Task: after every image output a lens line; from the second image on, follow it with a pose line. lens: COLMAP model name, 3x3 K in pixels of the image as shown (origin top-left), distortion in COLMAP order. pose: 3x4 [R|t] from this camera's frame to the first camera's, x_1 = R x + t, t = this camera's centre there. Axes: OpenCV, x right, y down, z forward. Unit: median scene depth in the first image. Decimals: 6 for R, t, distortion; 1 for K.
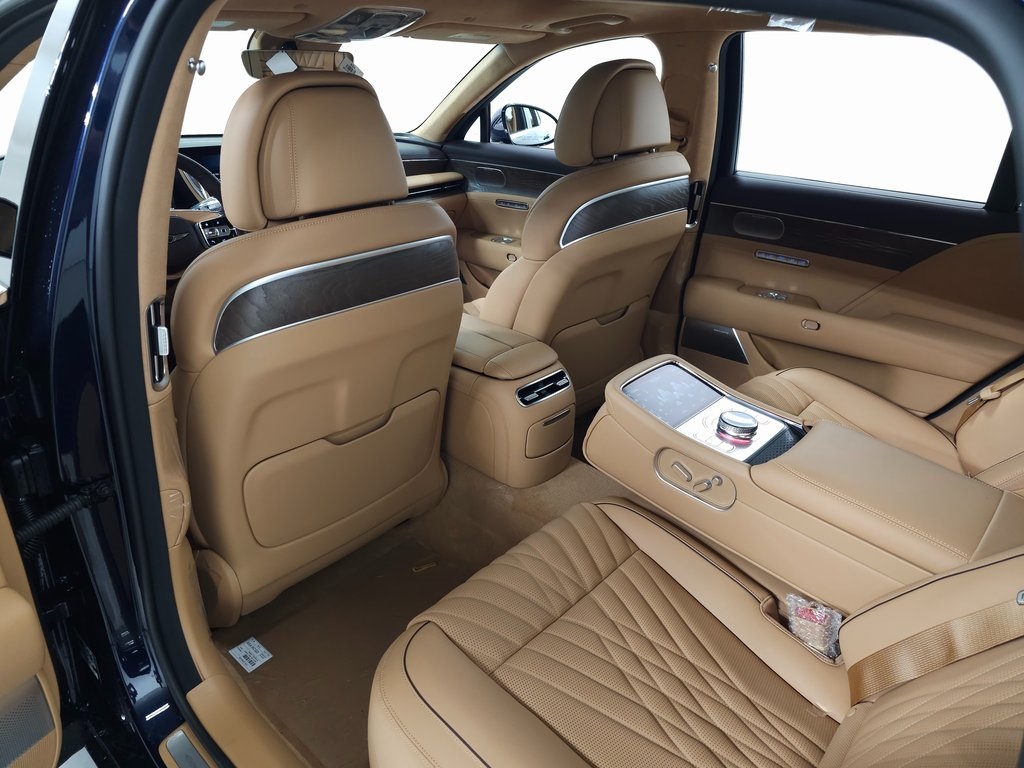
lens RADIAL K [[689.5, 0, 507.6], [0, 689.5, 386.3], [0, 0, 1]] dist [0.032150, -0.024486]
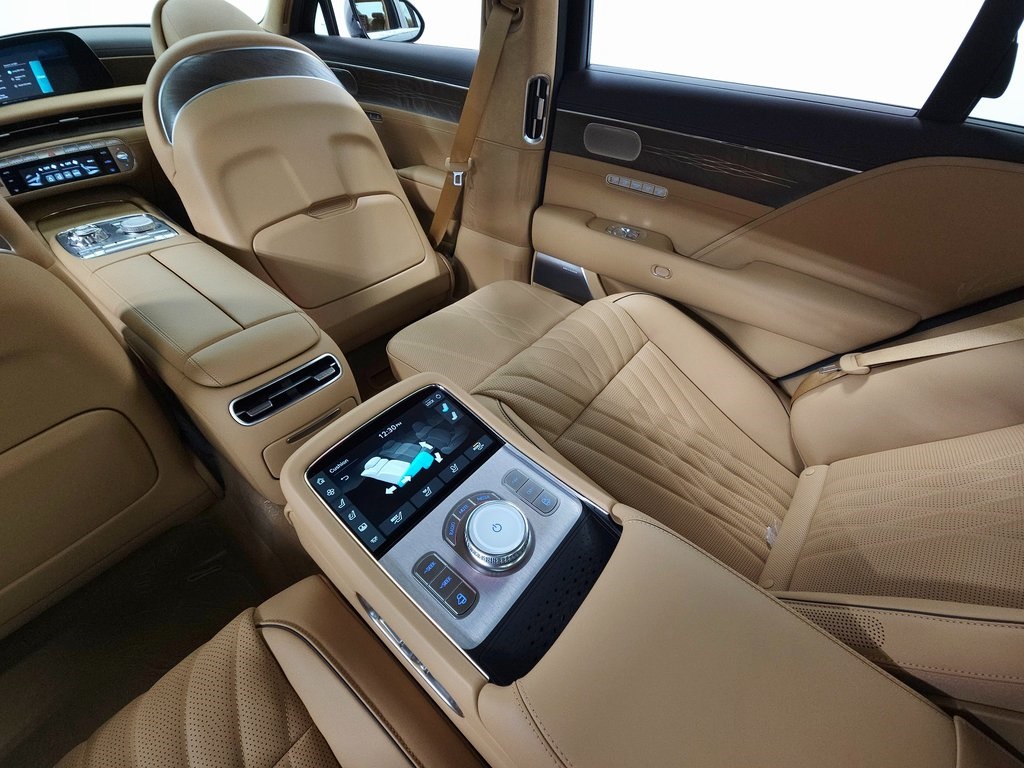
lens RADIAL K [[418.5, 0, 519.4], [0, 418.5, 386.9], [0, 0, 1]] dist [0.017730, -0.016646]
pose [[0.996928, -0.030031, 0.072341, 0.224074], [0.007845, 0.957218, 0.289261, -0.106492], [-0.077933, -0.287805, 0.954513, 0.484284]]
